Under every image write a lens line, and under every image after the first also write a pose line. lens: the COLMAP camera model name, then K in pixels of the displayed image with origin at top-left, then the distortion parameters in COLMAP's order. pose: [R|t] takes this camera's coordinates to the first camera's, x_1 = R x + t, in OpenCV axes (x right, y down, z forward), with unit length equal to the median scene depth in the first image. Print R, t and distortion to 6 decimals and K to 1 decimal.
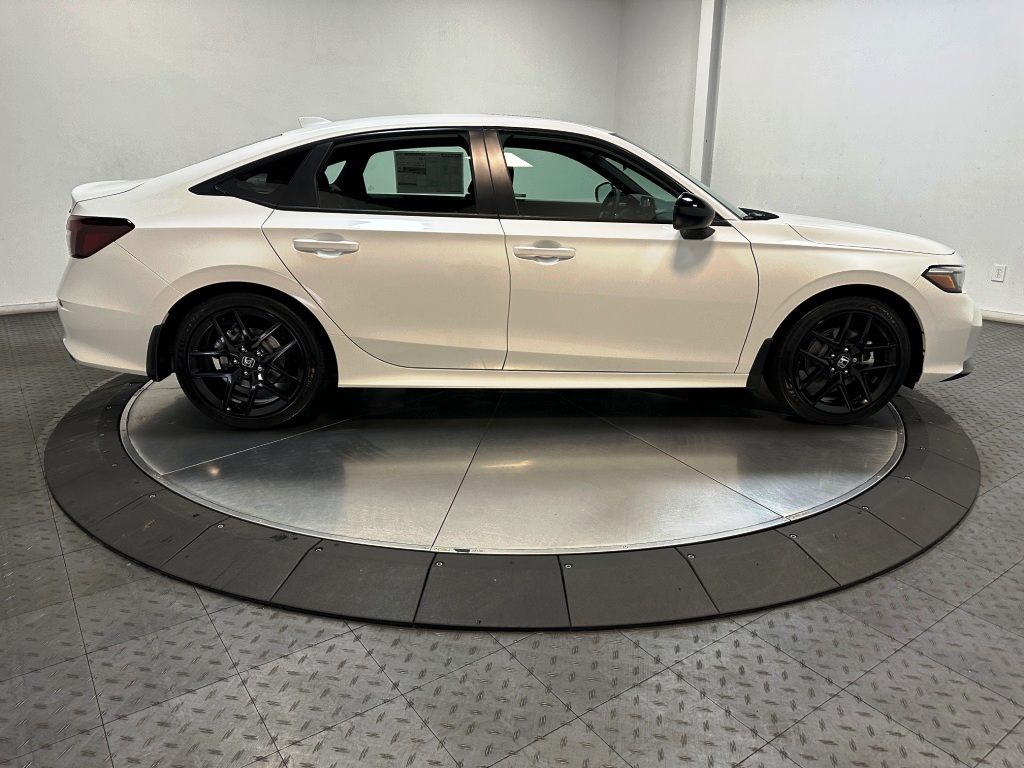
lens RADIAL K [[720.4, 0, 515.7], [0, 720.4, 383.2], [0, 0, 1]] dist [0.027108, -0.033073]
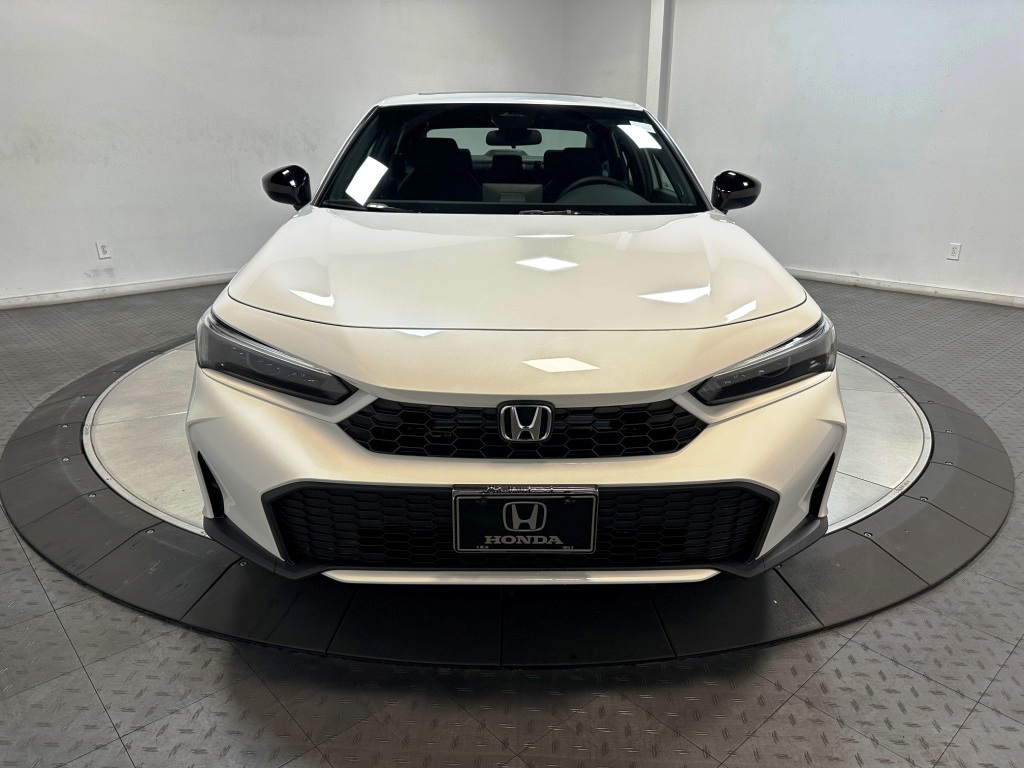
lens RADIAL K [[720.4, 0, 516.1], [0, 720.4, 392.7], [0, 0, 1]] dist [0.027108, -0.033073]
pose [[0.992830, -0.039804, 0.112711, -0.199191], [0.036110, 0.998748, 0.034630, -0.027875], [-0.113948, -0.030312, 0.993024, 0.126885]]
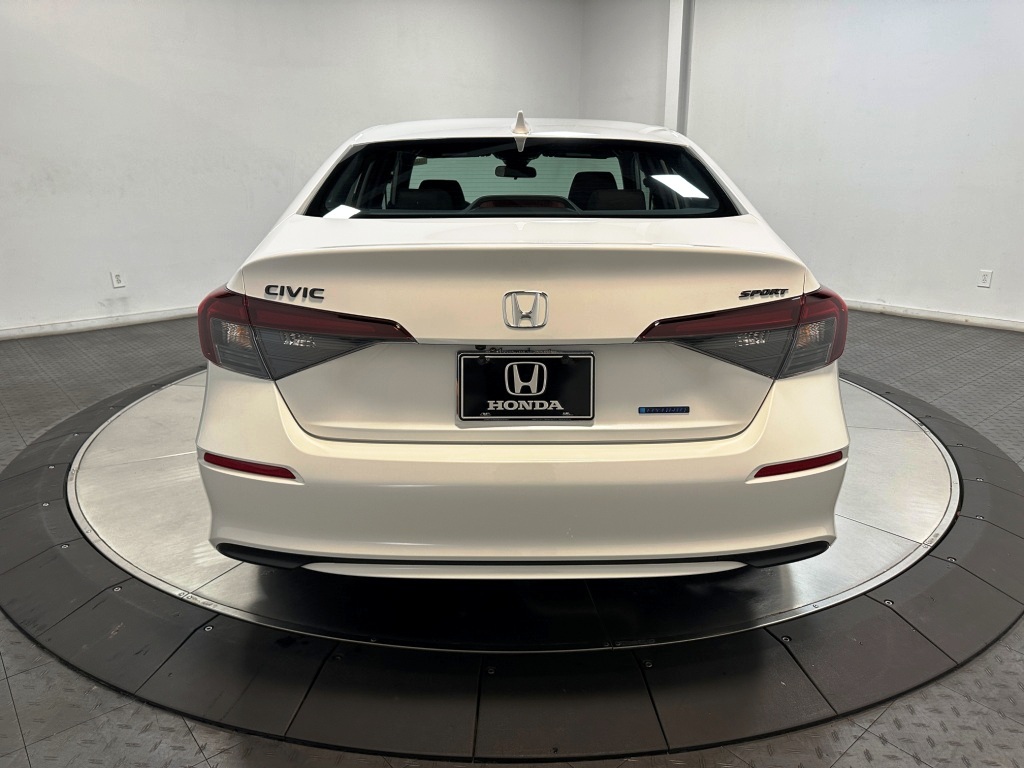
lens RADIAL K [[720.4, 0, 516.5], [0, 720.4, 380.6], [0, 0, 1]] dist [0.027108, -0.033073]
pose [[0.996492, -0.032007, 0.077329, -0.135816], [0.032751, 0.999428, -0.008373, -0.069966], [-0.077017, 0.010876, 0.996970, 0.186607]]
